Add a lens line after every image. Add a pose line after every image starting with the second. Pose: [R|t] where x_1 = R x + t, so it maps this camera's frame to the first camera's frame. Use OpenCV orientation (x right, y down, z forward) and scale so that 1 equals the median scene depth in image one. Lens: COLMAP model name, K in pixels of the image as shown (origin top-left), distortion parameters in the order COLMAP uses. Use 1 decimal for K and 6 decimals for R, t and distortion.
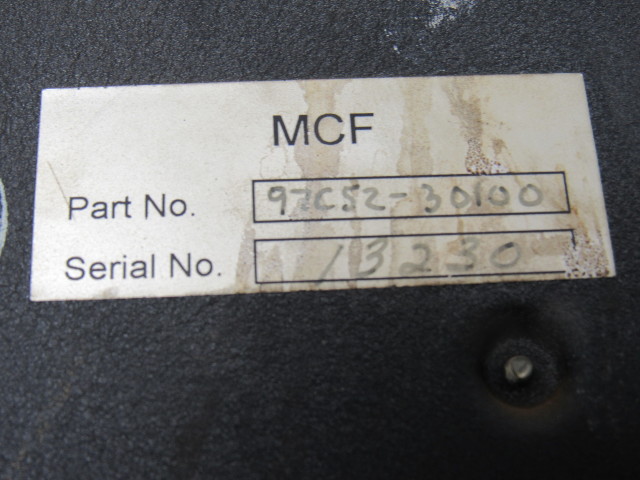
lens RADIAL K [[903.6, 0, 320.6], [0, 903.6, 241.3], [0, 0, 1]] dist [-0.220575, 0.000000]
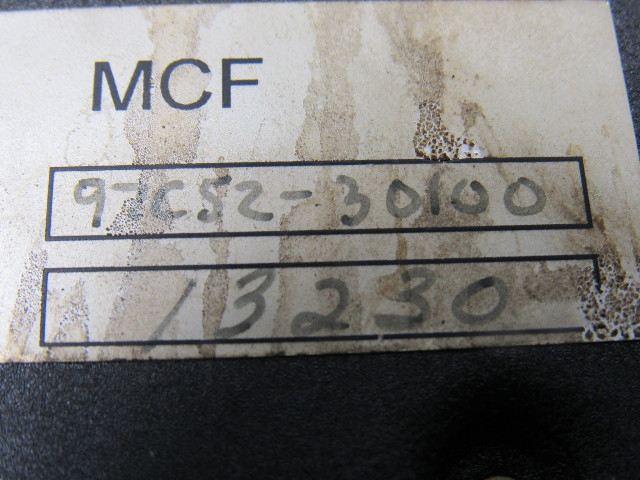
lens RADIAL K [[903.6, 0, 318.9], [0, 903.6, 237.5], [0, 0, 1]] dist [-0.220575, 0.000000]
pose [[0.999950, 0.009796, 0.002201, 0.100160], [-0.009776, 0.999915, -0.008591, -0.018629], [-0.002285, 0.008569, 0.999961, 0.417311]]
